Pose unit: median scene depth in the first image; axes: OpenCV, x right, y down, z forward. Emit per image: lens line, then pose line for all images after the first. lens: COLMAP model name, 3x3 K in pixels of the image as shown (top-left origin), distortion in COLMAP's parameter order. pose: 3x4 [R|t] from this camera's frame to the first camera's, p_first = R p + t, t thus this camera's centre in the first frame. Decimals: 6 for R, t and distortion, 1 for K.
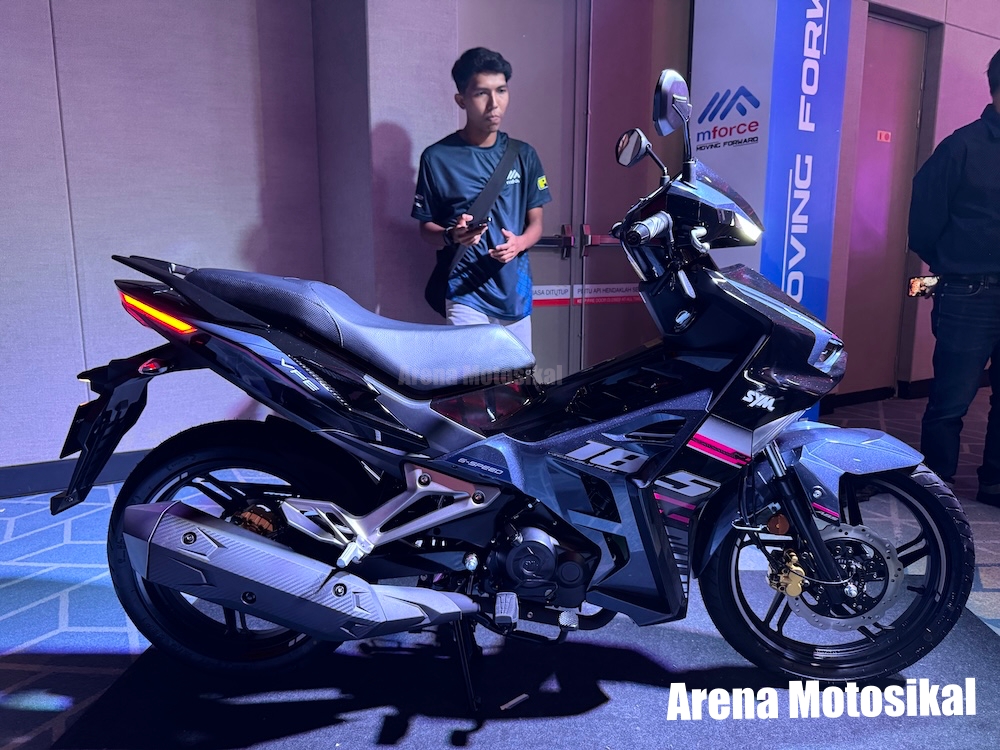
lens RADIAL K [[714.0, 0, 500.0], [0, 714.0, 375.0], [0, 0, 1]] dist [0.078837, -0.125037]
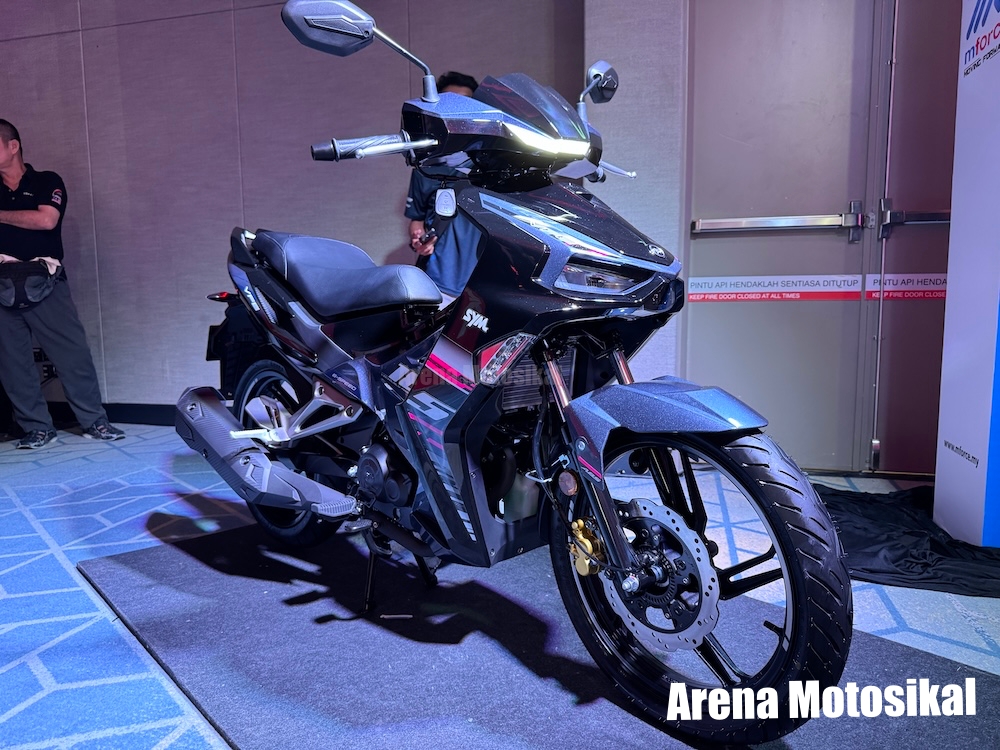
lens RADIAL K [[714.0, 0, 500.0], [0, 714.0, 375.0], [0, 0, 1]] dist [0.078837, -0.125037]
pose [[0.715447, 0.066106, -0.695533, 0.931159], [-0.106632, 0.994182, -0.015195, 0.105534], [0.690482, 0.085037, 0.718333, 0.337693]]
